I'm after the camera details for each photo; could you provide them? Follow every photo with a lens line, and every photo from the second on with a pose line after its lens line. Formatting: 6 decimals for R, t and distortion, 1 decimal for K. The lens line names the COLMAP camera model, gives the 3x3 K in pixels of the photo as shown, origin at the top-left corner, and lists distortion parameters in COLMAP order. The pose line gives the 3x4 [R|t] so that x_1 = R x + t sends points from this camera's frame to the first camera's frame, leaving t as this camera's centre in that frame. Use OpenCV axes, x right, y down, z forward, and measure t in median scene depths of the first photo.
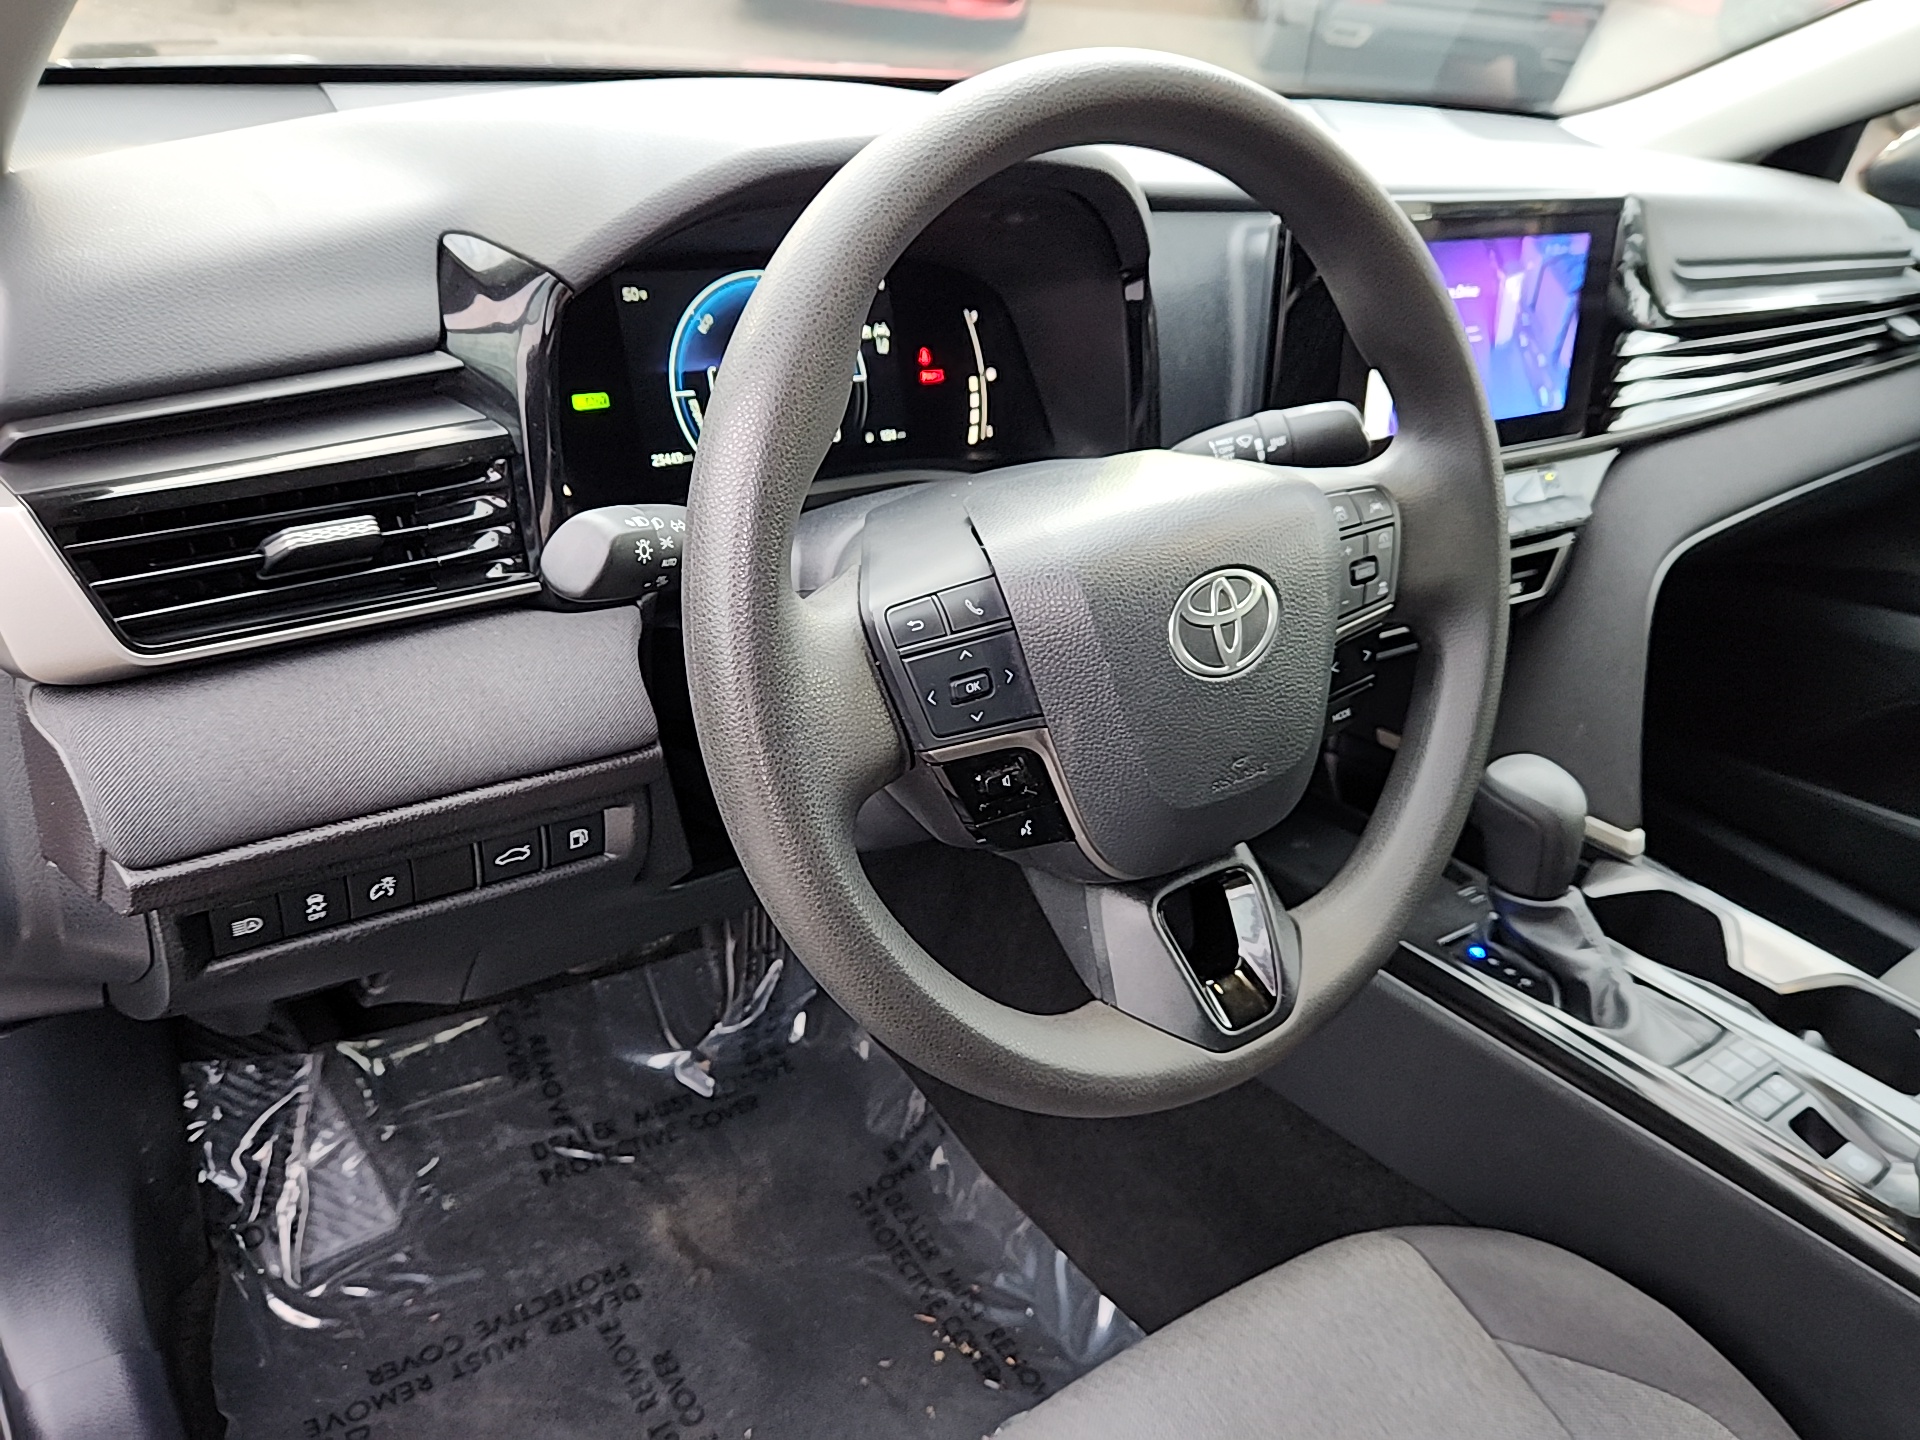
lens RADIAL K [[1561.6, 0, 1033.3], [0, 1561.6, 701.3], [0, 0, 1]] dist [0.078300, -0.083243]
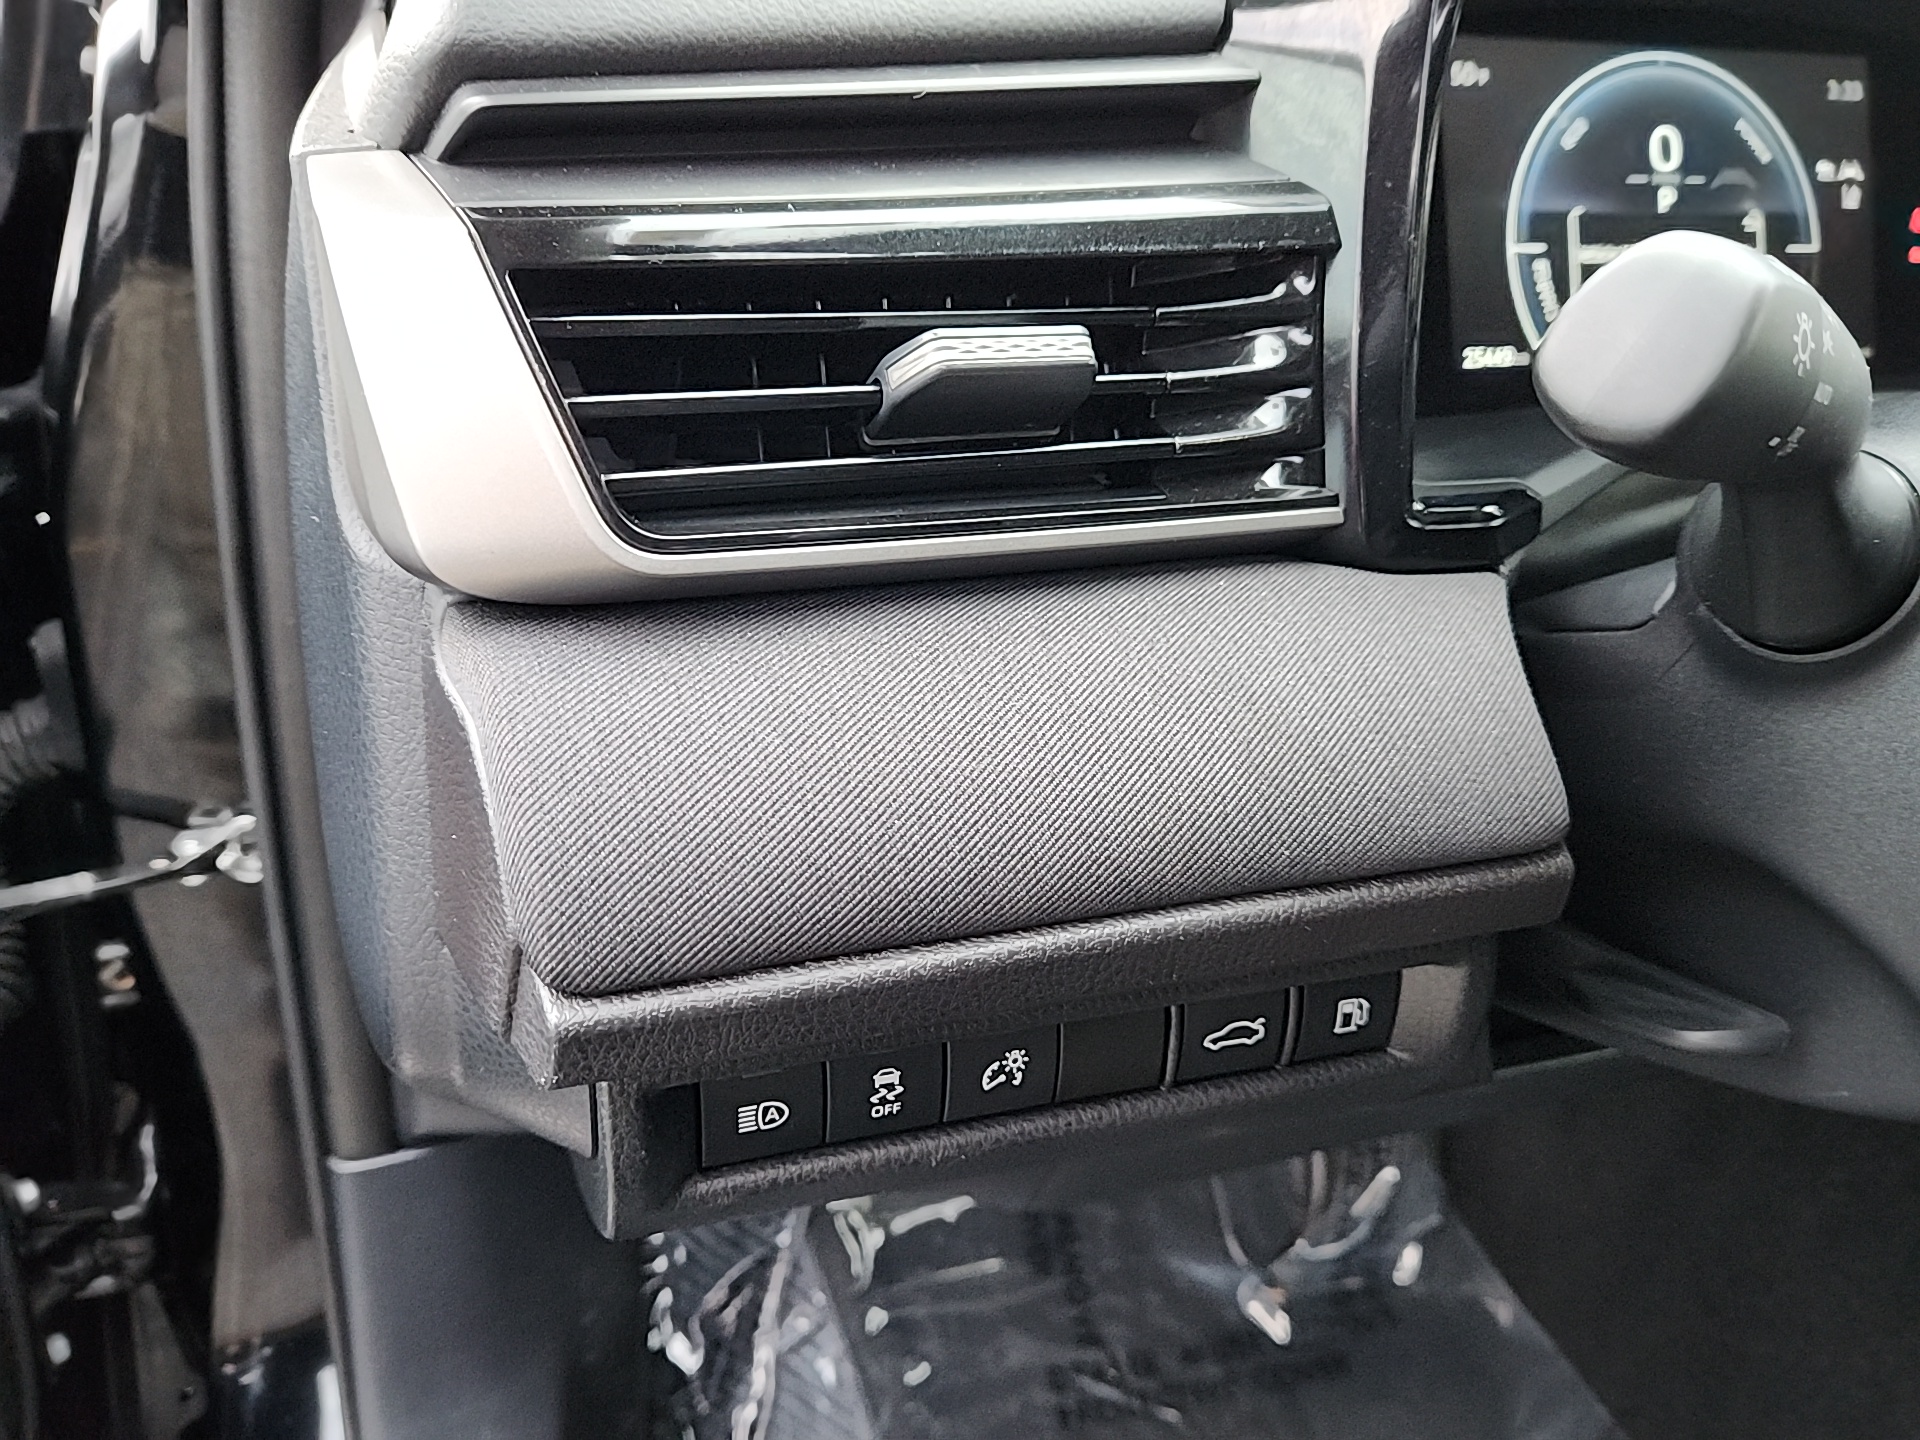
lens RADIAL K [[1561.6, 0, 1033.3], [0, 1561.6, 701.3], [0, 0, 1]] dist [0.078300, -0.083243]
pose [[0.954583, 0.083406, -0.286031, -0.214679], [-0.104440, 0.992776, -0.059061, 0.022945], [0.279039, 0.086252, 0.956398, 0.405803]]
